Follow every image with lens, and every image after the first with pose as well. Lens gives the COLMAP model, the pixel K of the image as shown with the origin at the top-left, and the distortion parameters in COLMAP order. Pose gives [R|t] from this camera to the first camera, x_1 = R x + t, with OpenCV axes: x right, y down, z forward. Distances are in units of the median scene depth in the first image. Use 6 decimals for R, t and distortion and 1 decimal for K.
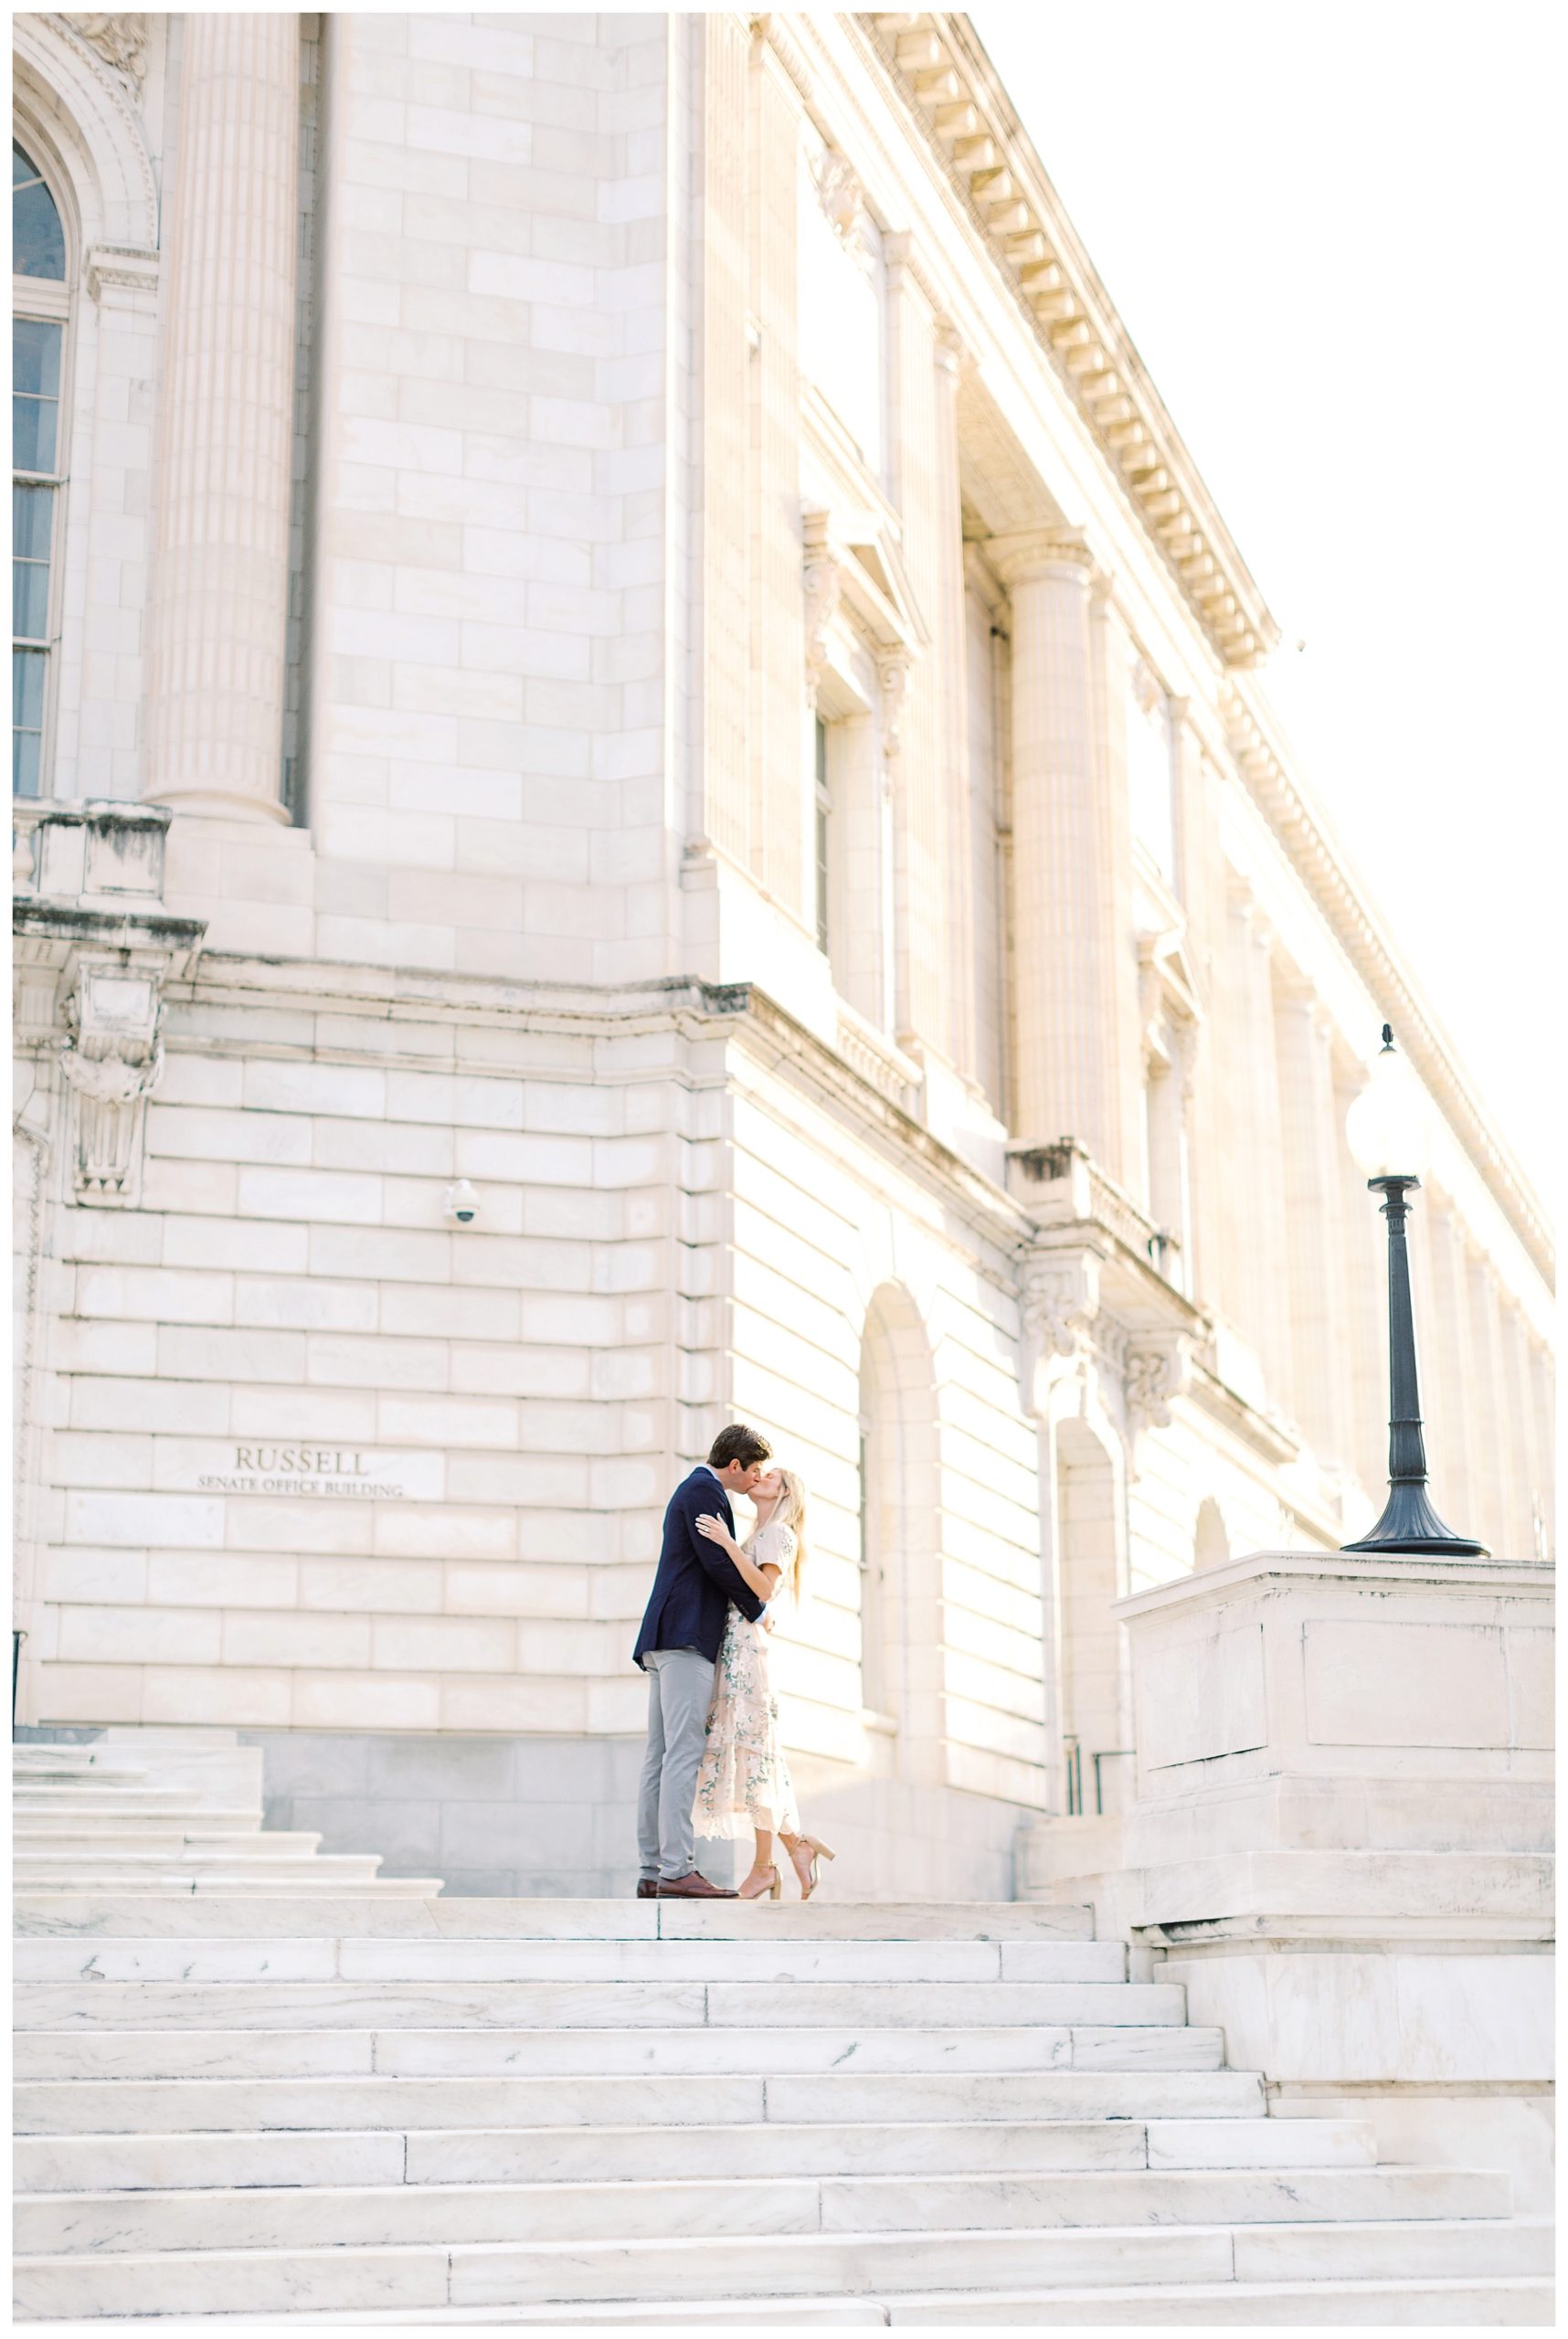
lens RADIAL K [[3248.8, 0, 779.4], [0, 3248.8, 1169.3], [0, 0, 1]] dist [0.022309, 0.000000]
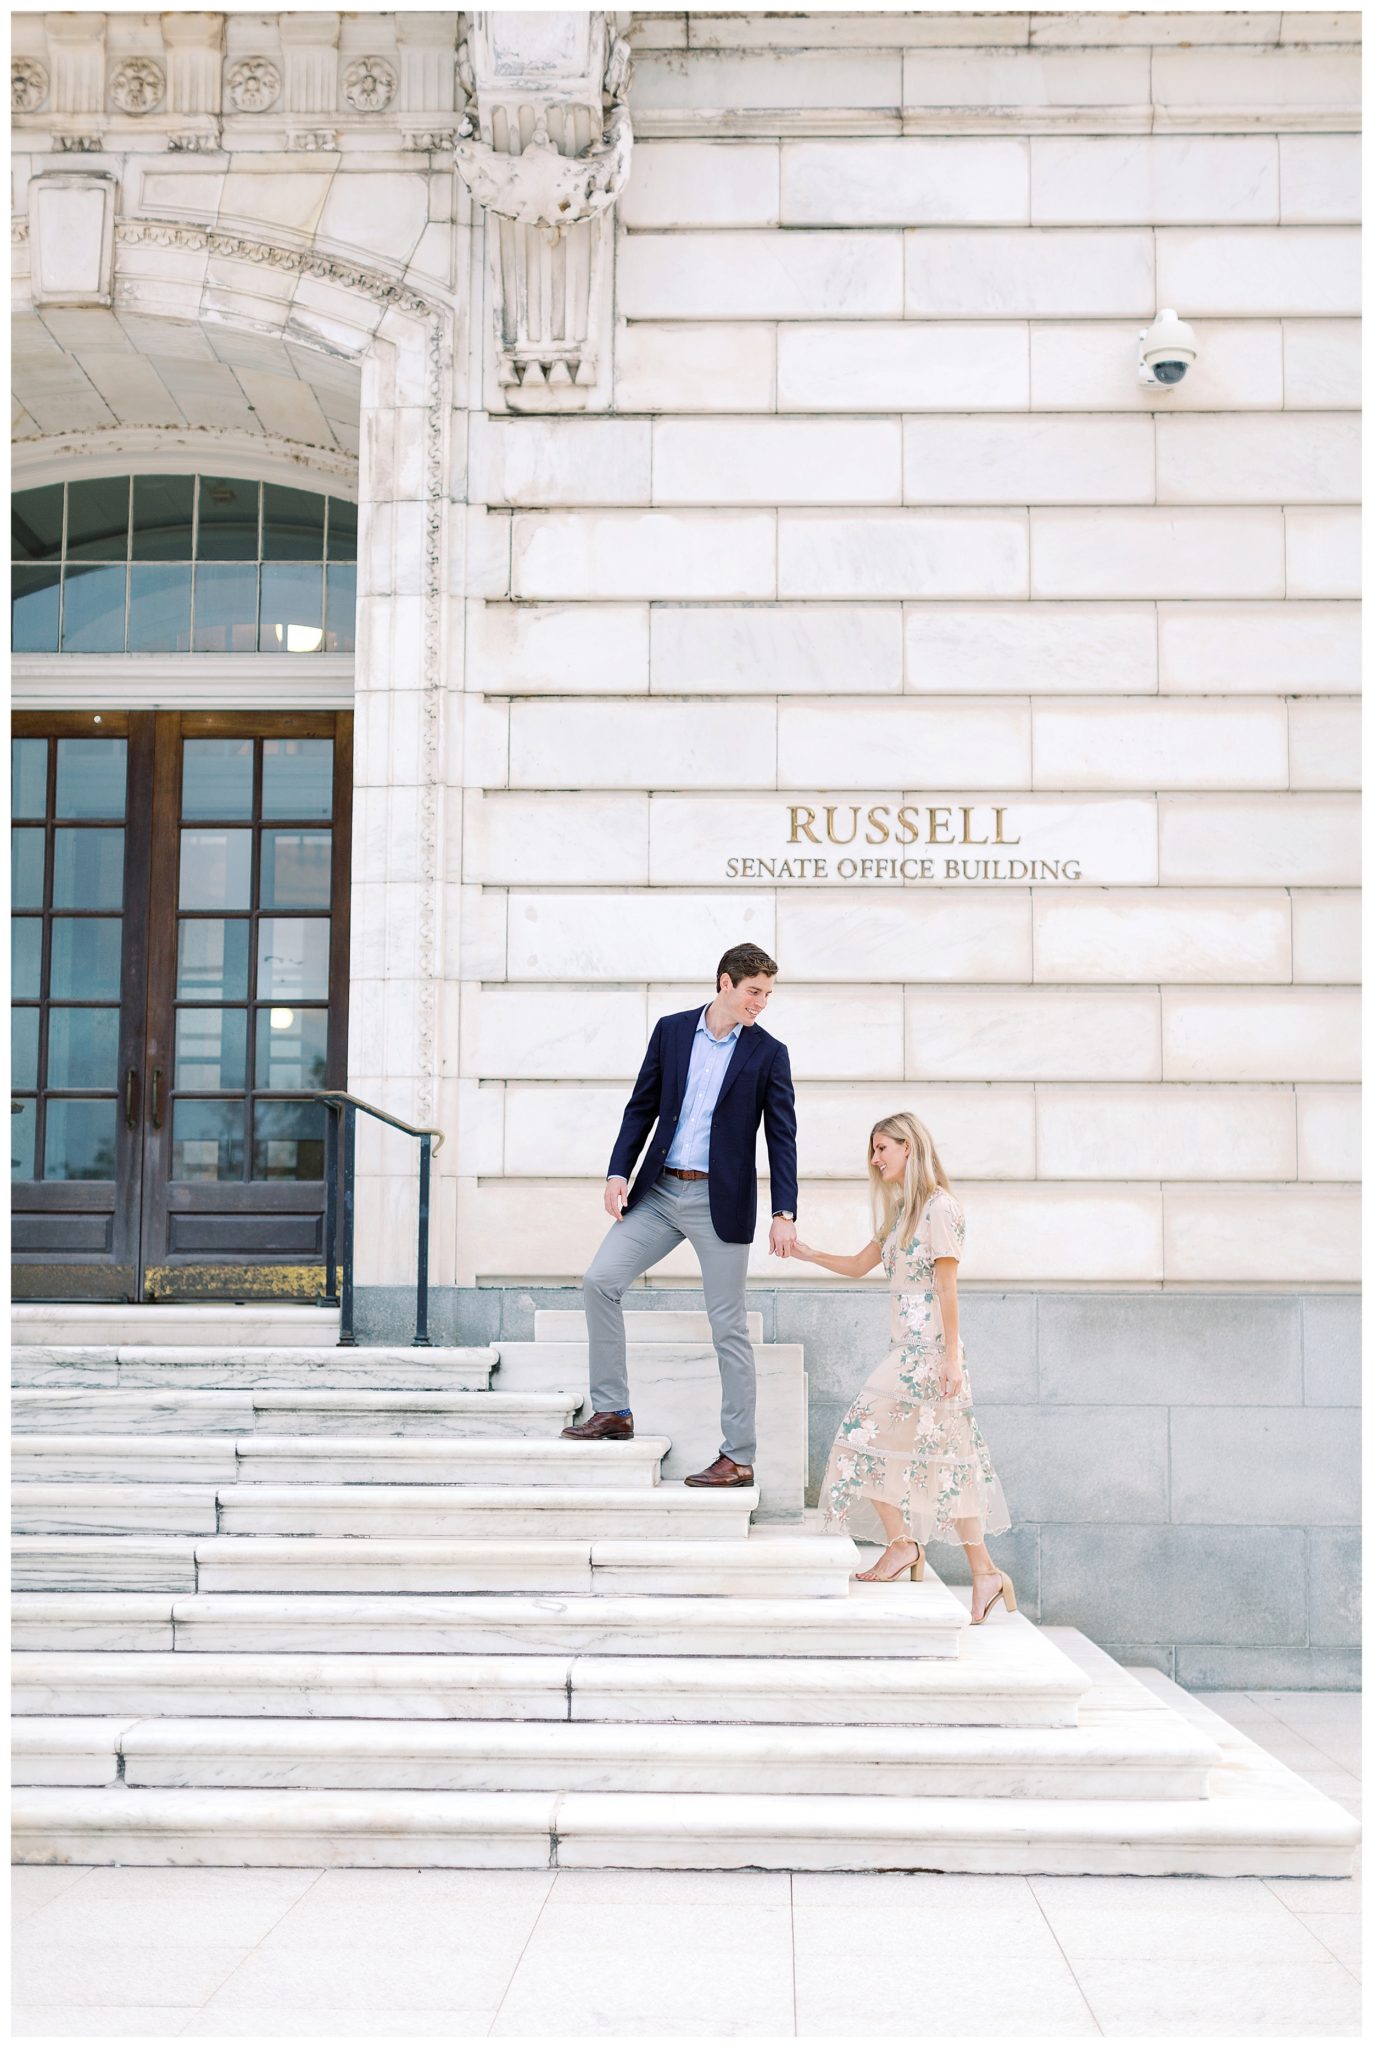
lens RADIAL K [[2844.5, 0, 684.1], [0, 2844.5, 1034.9], [0, 0, 1]] dist [0.022309, 0.000000]
pose [[0.943576, -0.026111, -0.330124, -0.017359], [0.073520, 0.988526, 0.131951, 0.056845], [0.322891, -0.148777, 0.934670, 0.507350]]
